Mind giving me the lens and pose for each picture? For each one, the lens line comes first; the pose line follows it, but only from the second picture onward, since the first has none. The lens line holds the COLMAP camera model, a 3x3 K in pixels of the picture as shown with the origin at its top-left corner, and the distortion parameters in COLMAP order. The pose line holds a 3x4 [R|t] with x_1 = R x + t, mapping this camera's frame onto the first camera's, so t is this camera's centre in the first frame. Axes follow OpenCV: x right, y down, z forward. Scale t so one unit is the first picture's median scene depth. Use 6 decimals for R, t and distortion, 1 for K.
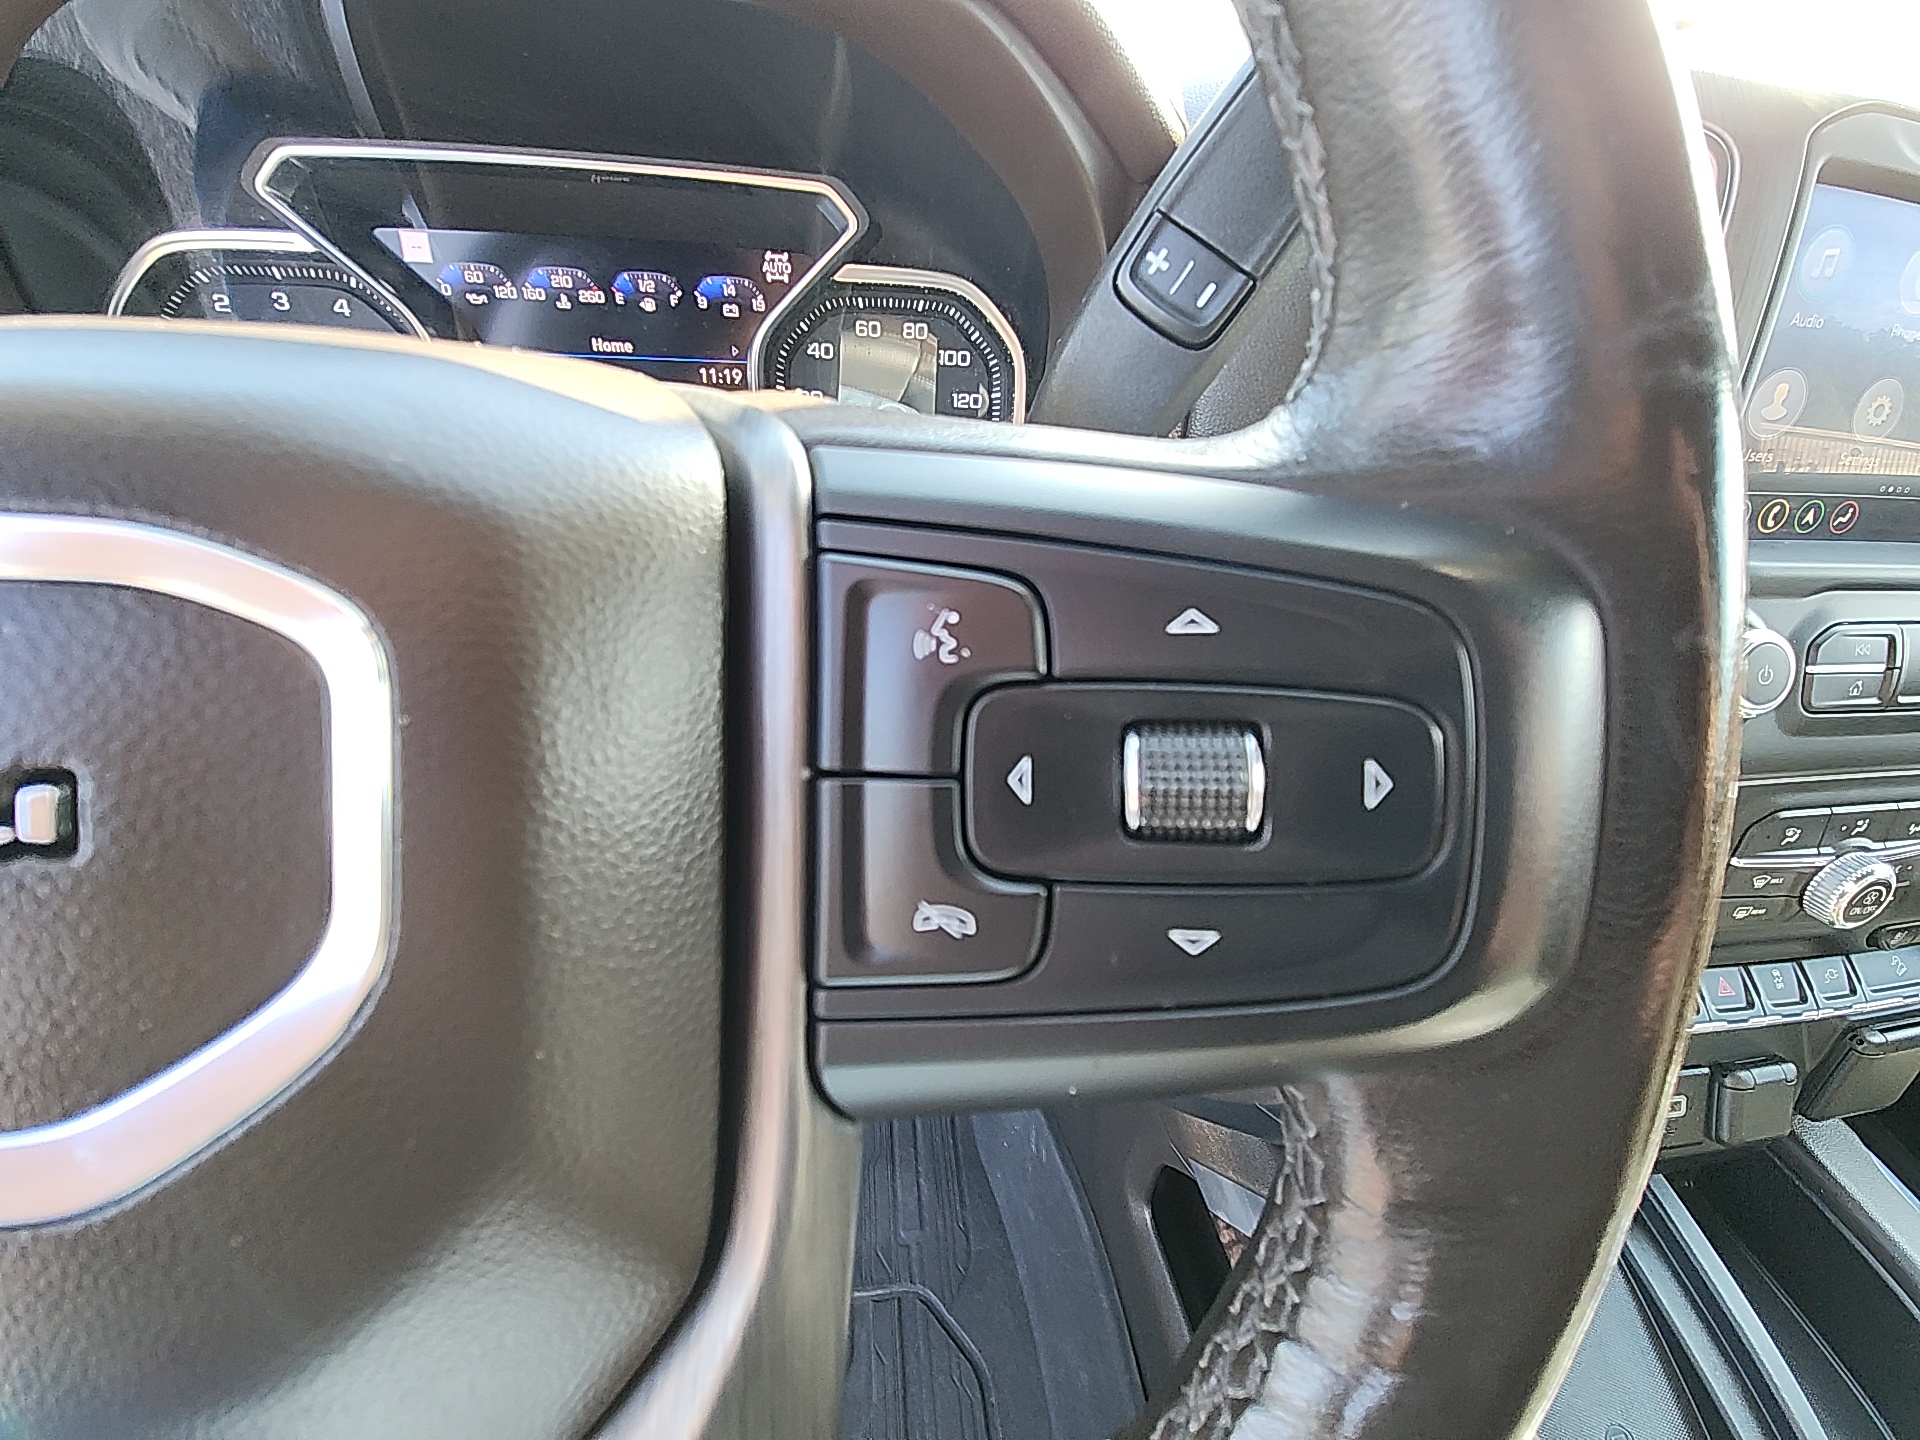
lens RADIAL K [[778.5, 0, 955.4], [0, 778.5, 702.7], [0, 0, 1]] dist [0.007752, -0.003995]
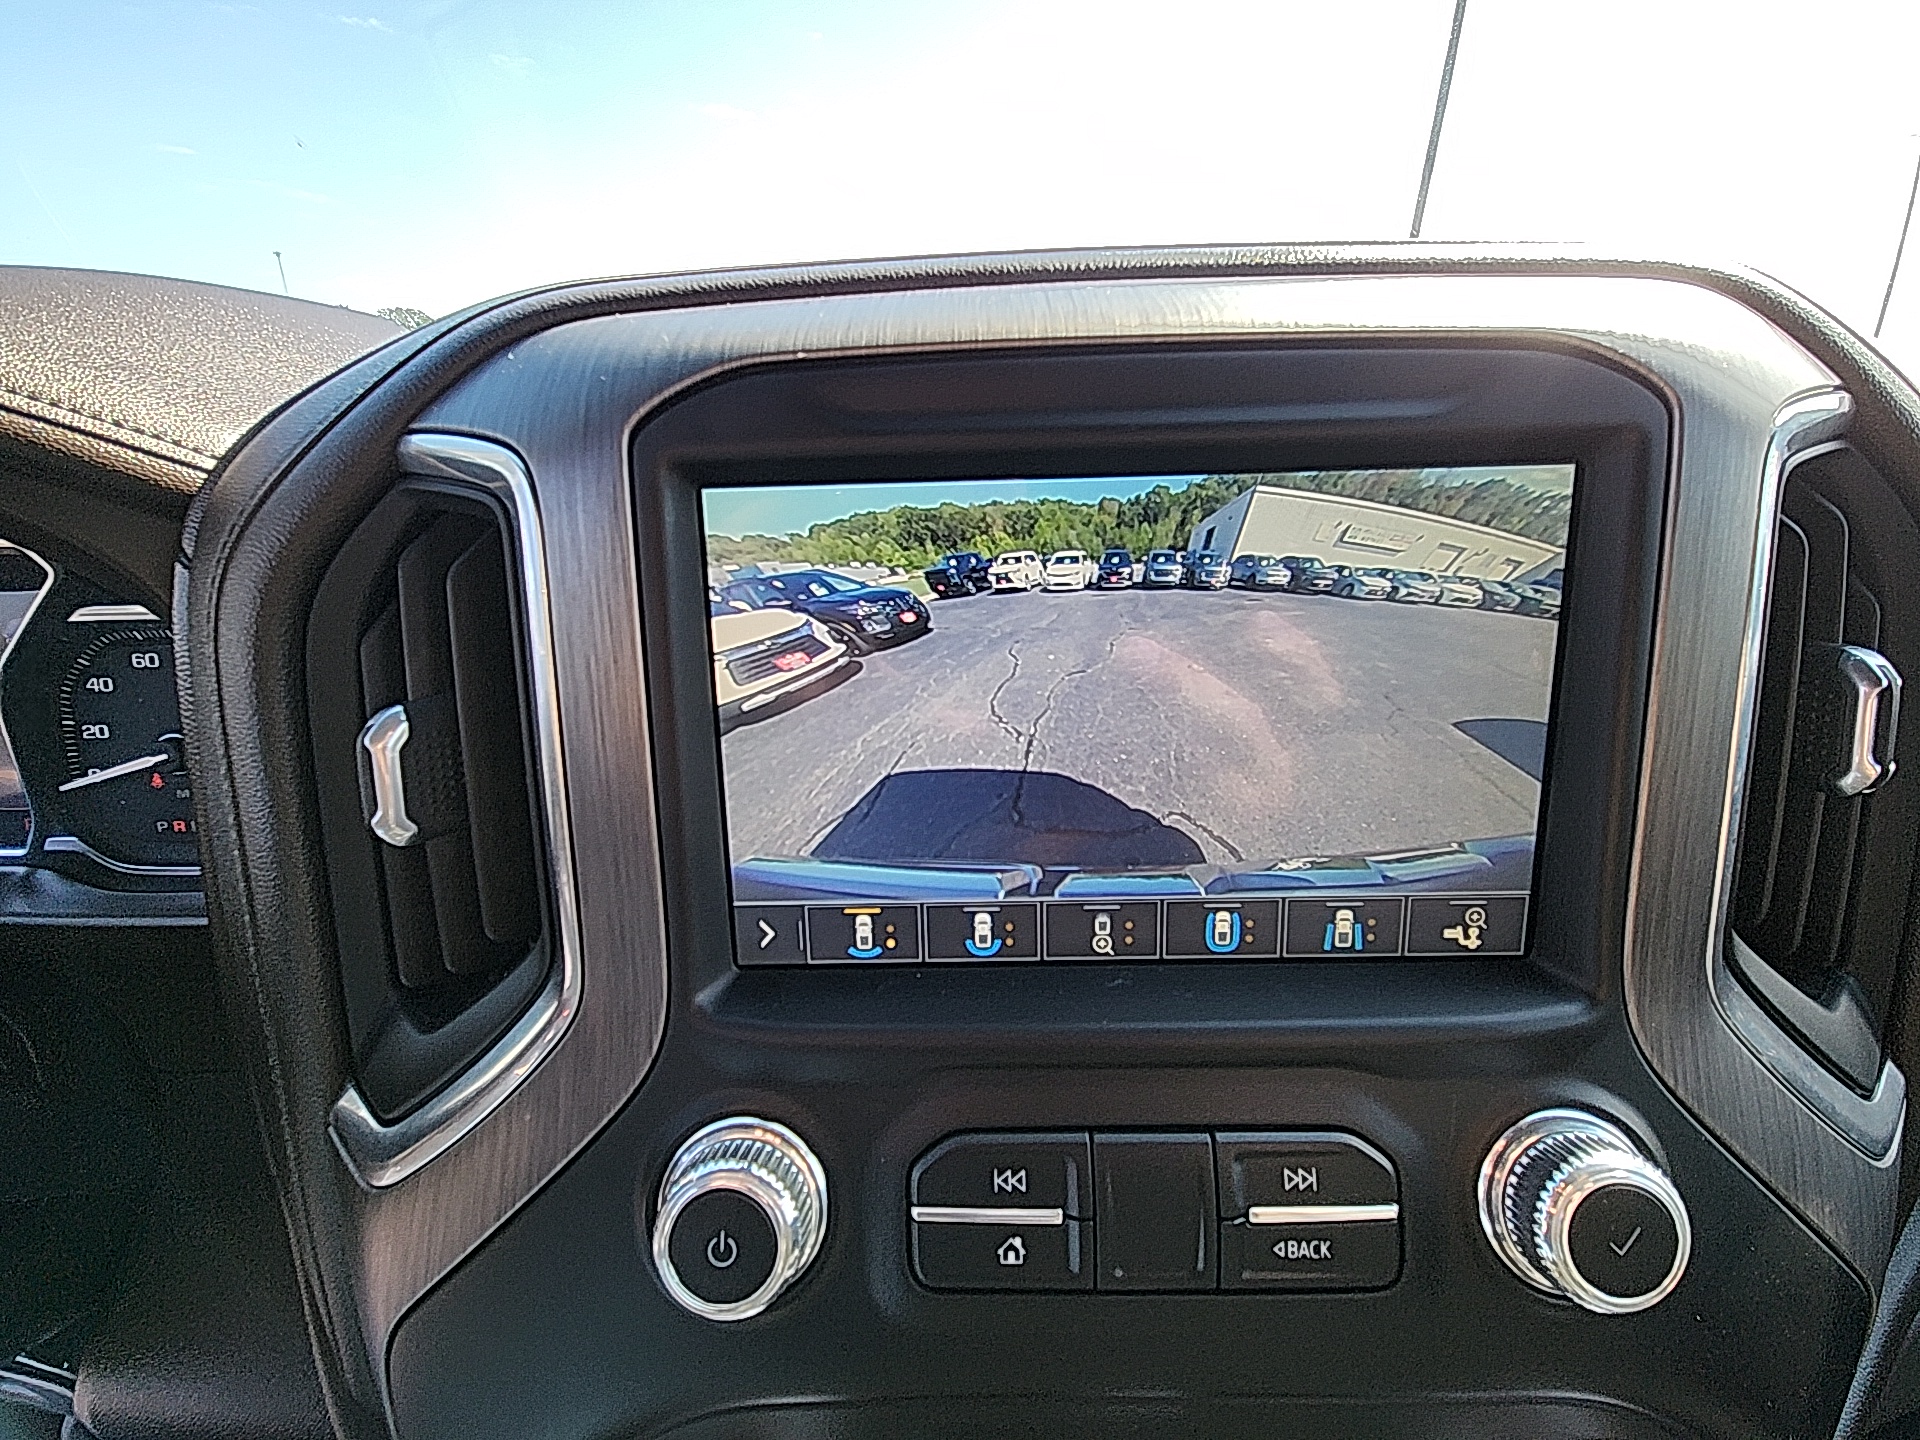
lens RADIAL K [[778.5, 0, 955.8], [0, 778.5, 708.1], [0, 0, 1]] dist [0.007752, -0.003995]
pose [[0.986572, -0.028535, -0.160816, 1.083378], [-0.008502, 0.974312, -0.225044, -0.247384], [0.163106, 0.223389, 0.960986, 0.308053]]
